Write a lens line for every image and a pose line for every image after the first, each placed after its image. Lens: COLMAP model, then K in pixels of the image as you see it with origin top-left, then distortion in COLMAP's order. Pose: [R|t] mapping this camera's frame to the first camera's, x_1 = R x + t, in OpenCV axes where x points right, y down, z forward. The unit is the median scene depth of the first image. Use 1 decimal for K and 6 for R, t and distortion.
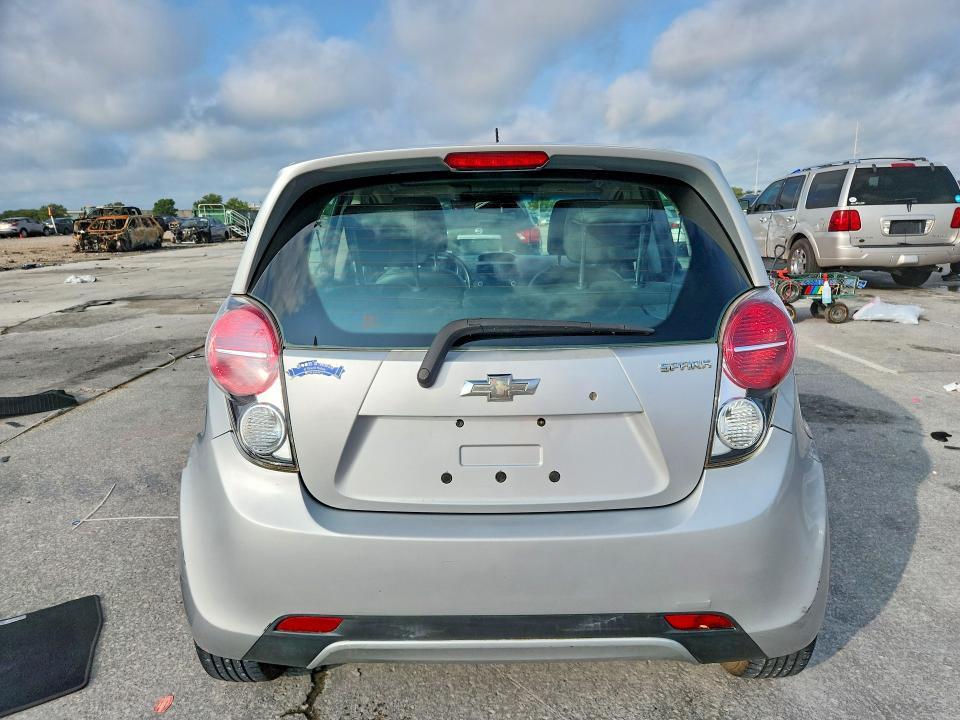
lens RADIAL K [[653.8, 0, 486.1], [0, 653.8, 366.0], [0, 0, 1]] dist [0.034365, -0.026907]
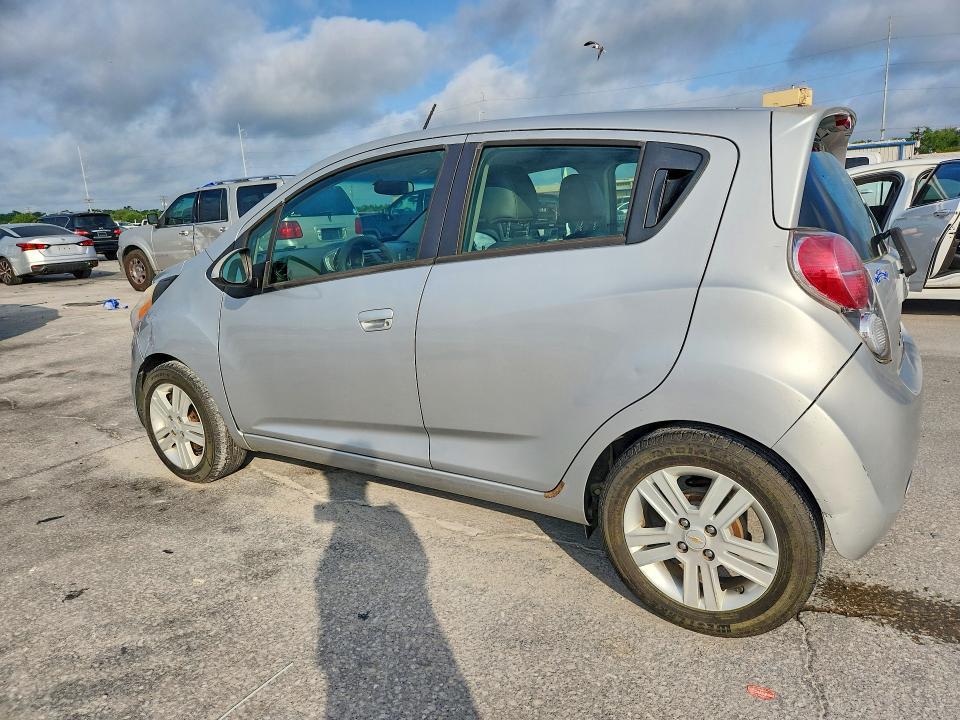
lens RADIAL K [[653.8, 0, 480.1], [0, 653.8, 362.5], [0, 0, 1]] dist [0.034365, -0.026907]
pose [[0.508426, -0.186737, 0.840615, -0.230196], [0.219884, 0.971995, 0.082931, -0.016536], [-0.832559, 0.142673, 0.535247, 0.128095]]
